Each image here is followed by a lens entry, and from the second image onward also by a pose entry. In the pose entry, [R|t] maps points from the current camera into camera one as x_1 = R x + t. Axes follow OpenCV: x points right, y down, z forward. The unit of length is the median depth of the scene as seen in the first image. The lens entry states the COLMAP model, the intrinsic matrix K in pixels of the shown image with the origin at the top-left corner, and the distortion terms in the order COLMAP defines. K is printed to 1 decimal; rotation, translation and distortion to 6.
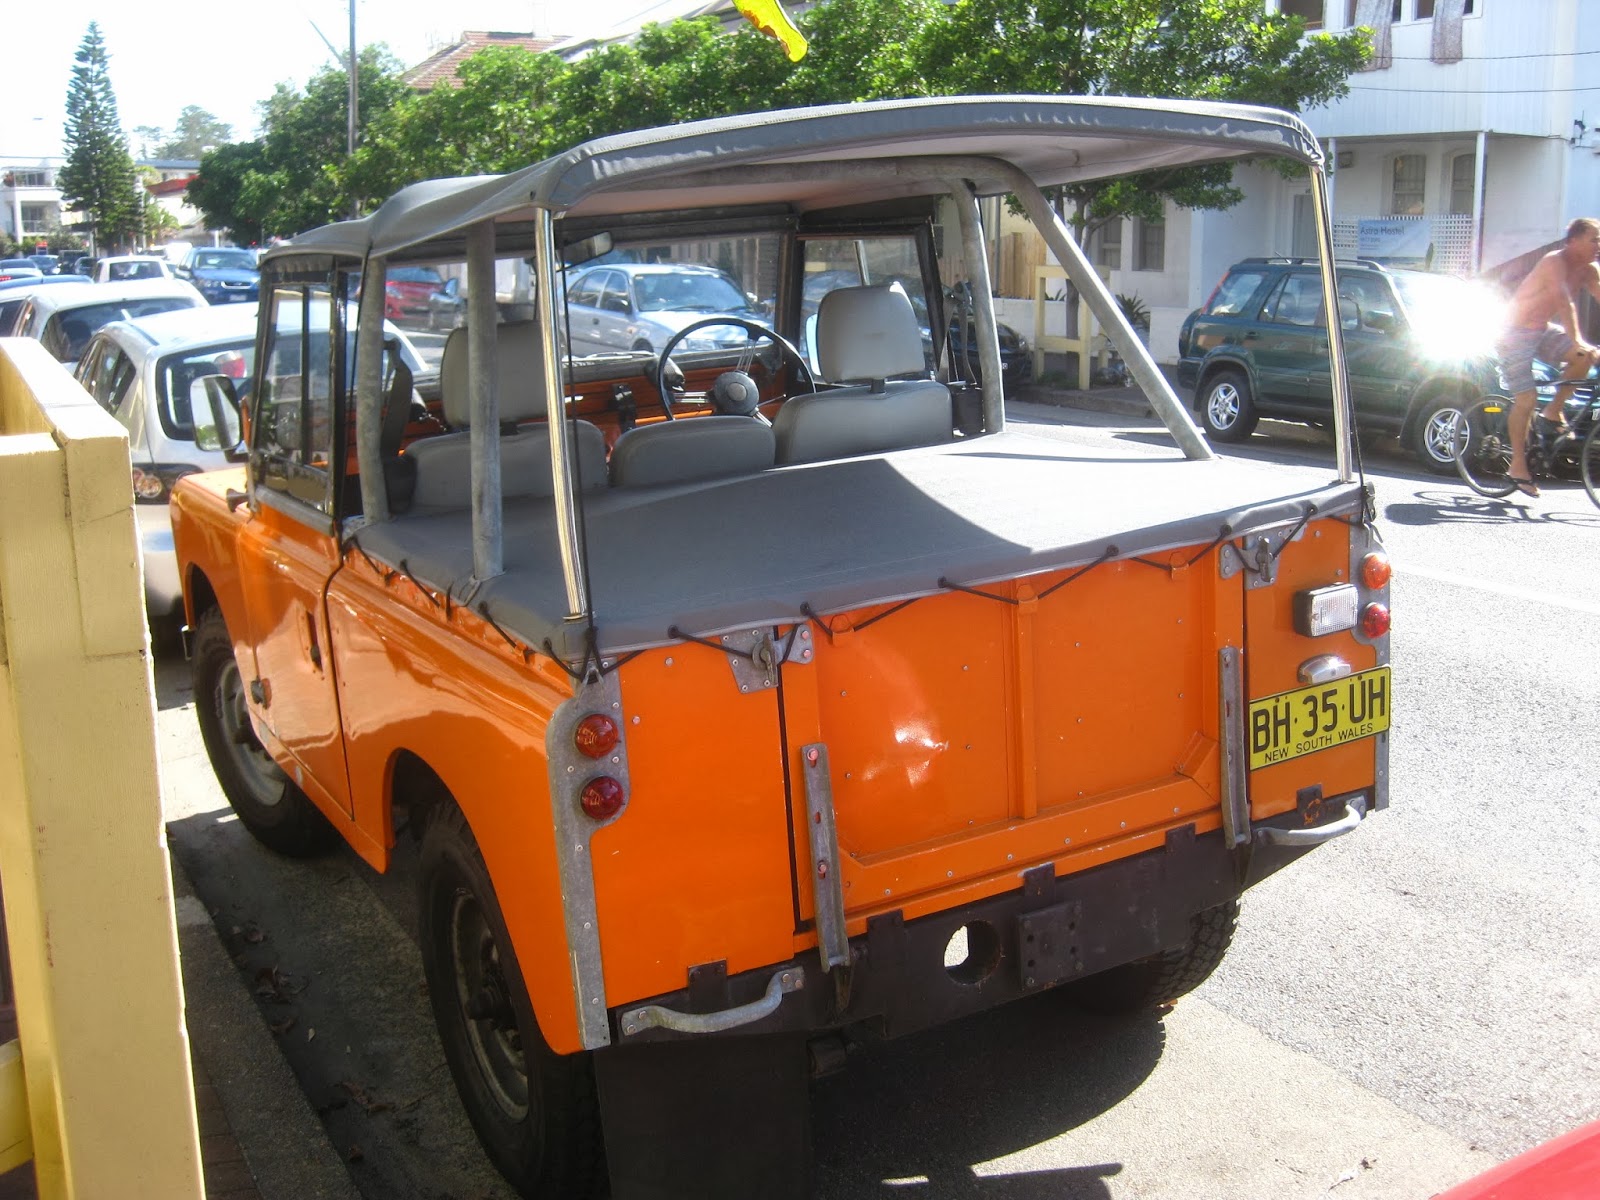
lens RADIAL K [[1775.9, 0, 800.0], [0, 1775.9, 600.0], [0, 0, 1]] dist [-0.128823, 0.013758]
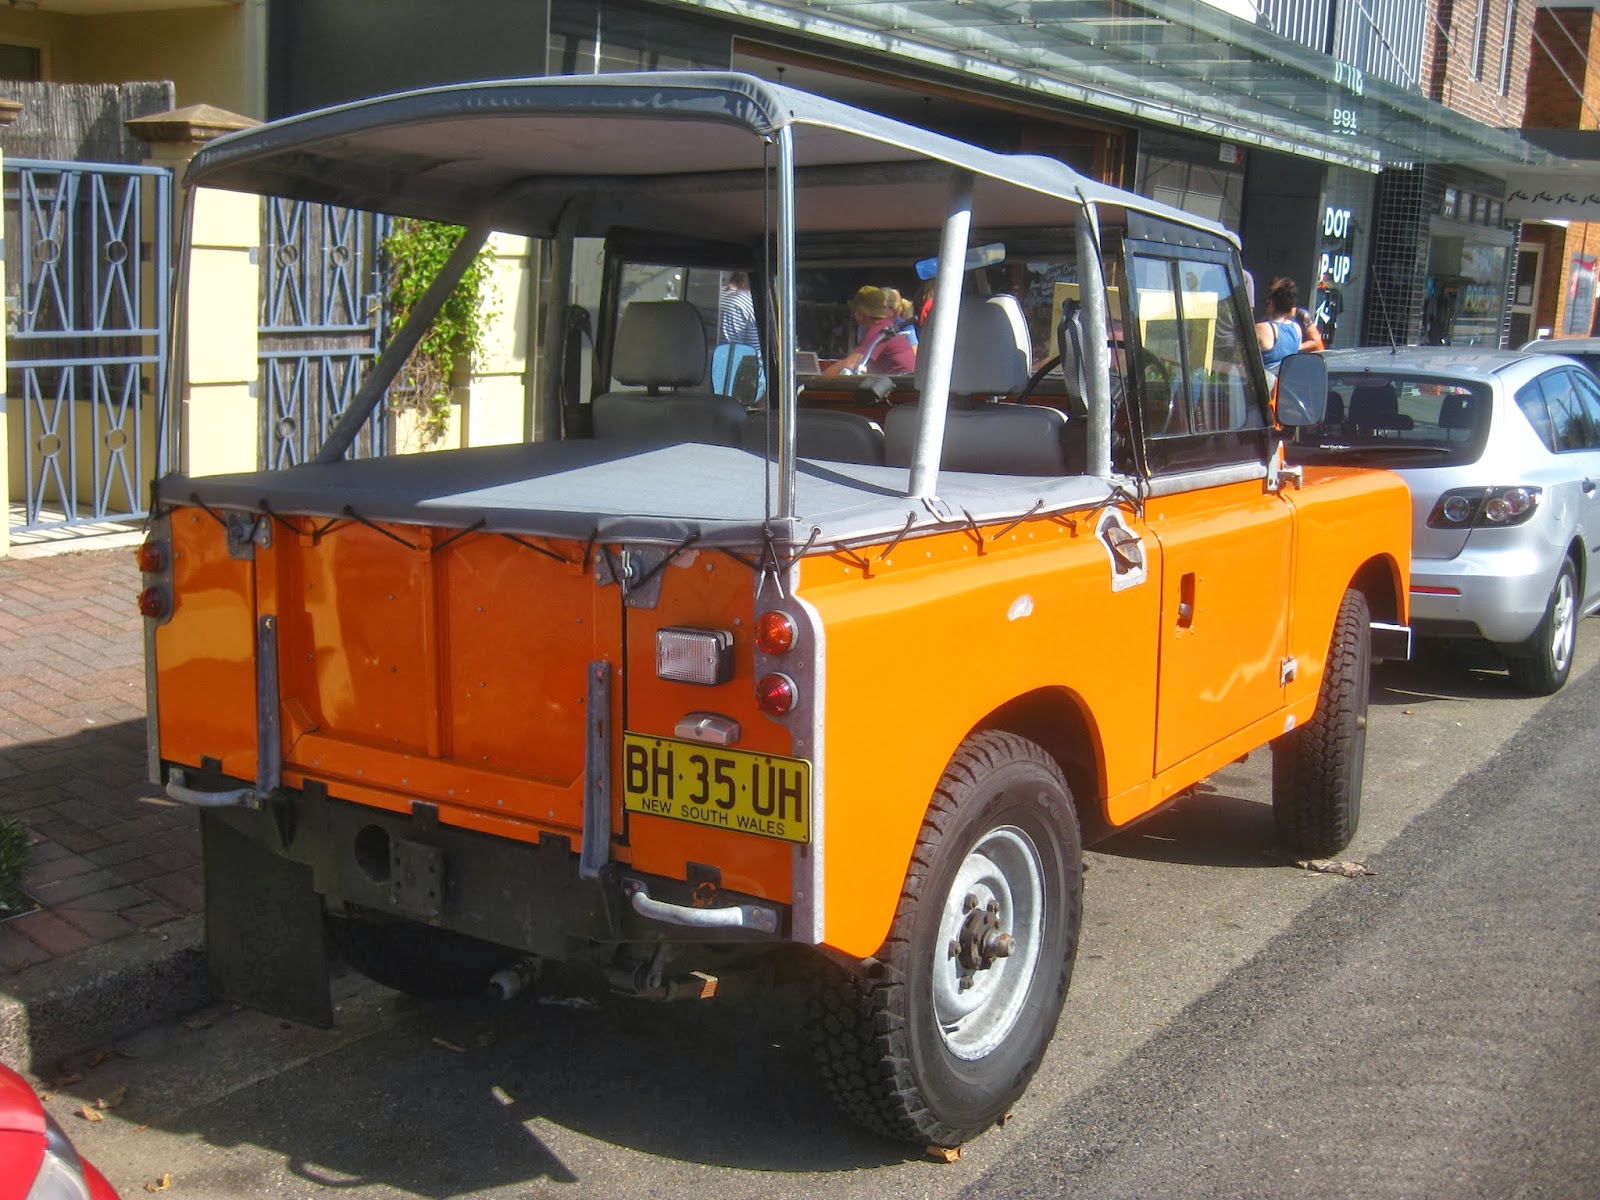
lens RADIAL K [[1775.9, 0, 800.0], [0, 1775.9, 600.0], [0, 0, 1]] dist [-0.128823, 0.013758]
pose [[0.441022, 0.197306, -0.875540, 1.061313], [-0.224125, 0.968840, 0.105436, -0.121666], [0.869061, 0.149731, 0.471501, 0.629445]]
